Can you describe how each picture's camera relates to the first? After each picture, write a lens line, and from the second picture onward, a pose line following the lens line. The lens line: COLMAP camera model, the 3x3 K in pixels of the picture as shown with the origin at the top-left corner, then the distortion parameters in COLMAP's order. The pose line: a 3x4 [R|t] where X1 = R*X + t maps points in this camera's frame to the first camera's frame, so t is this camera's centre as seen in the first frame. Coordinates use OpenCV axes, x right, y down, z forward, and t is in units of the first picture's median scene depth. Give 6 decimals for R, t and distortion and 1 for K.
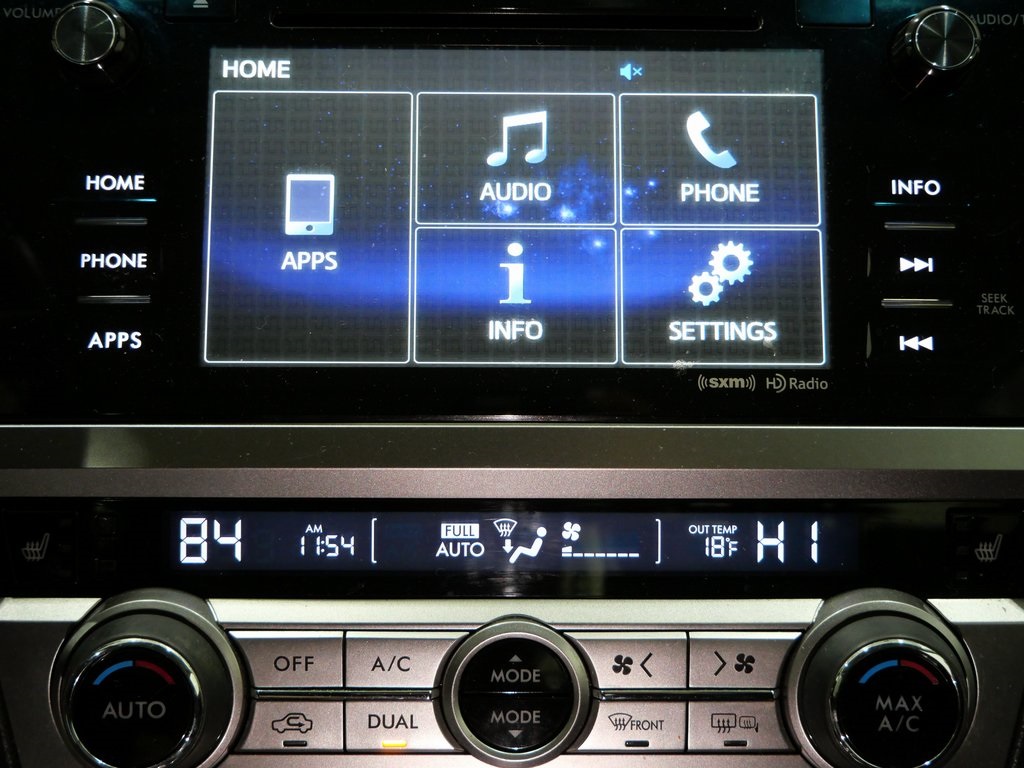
lens RADIAL K [[1026.7, 0, 511.9], [0, 1026.7, 374.9], [0, 0, 1]] dist [-0.016045, 0.000000]
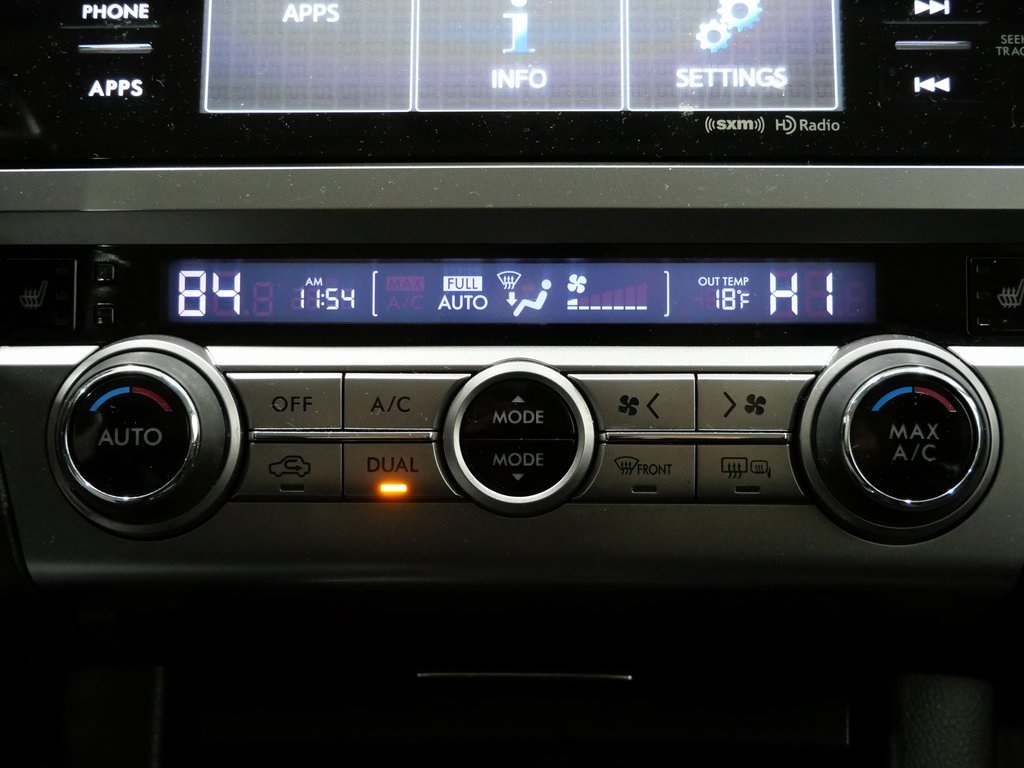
lens RADIAL K [[1179.8, 0, 514.0], [0, 1179.8, 389.4], [0, 0, 1]] dist [-0.001135, 0.000000]
pose [[0.999381, -0.003032, -0.035047, 0.037315], [0.001550, 0.999107, -0.042232, 0.300854], [0.035143, 0.042151, 0.998493, -0.115053]]
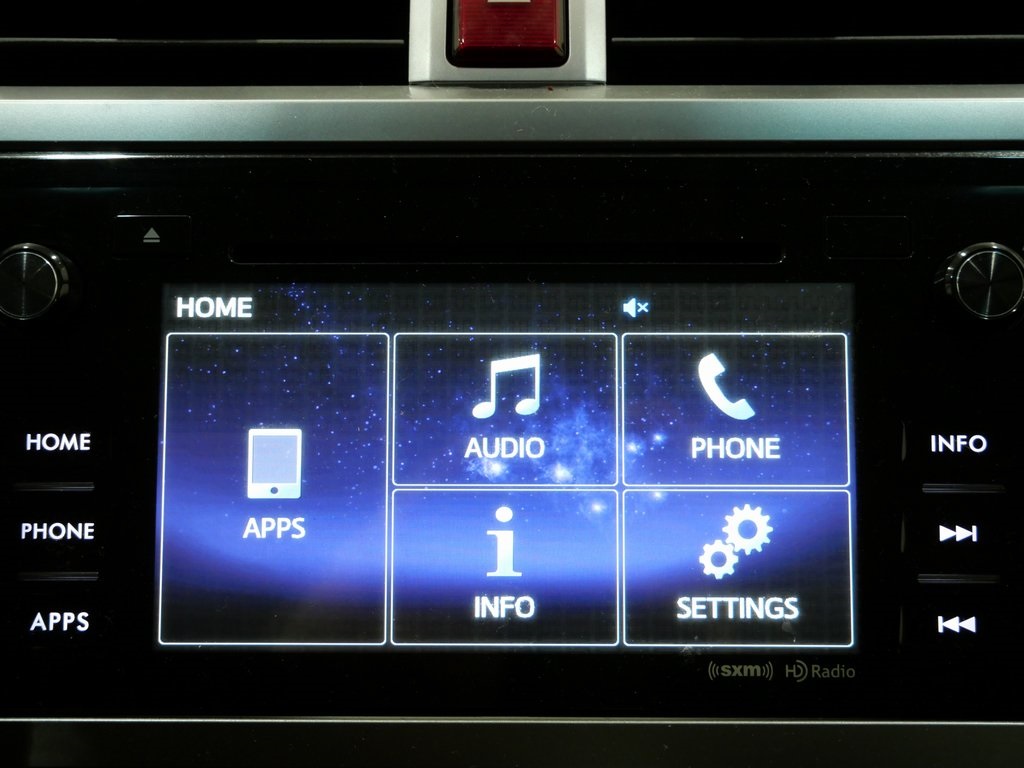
lens RADIAL K [[1315.6, 0, 510.4], [0, 1315.6, 388.8], [0, 0, 1]] dist [-0.009151, 0.000000]
pose [[0.999657, -0.001637, -0.026126, 0.038919], [0.001892, 0.999951, 0.009727, -0.244021], [0.026109, -0.009773, 0.999611, -0.141203]]
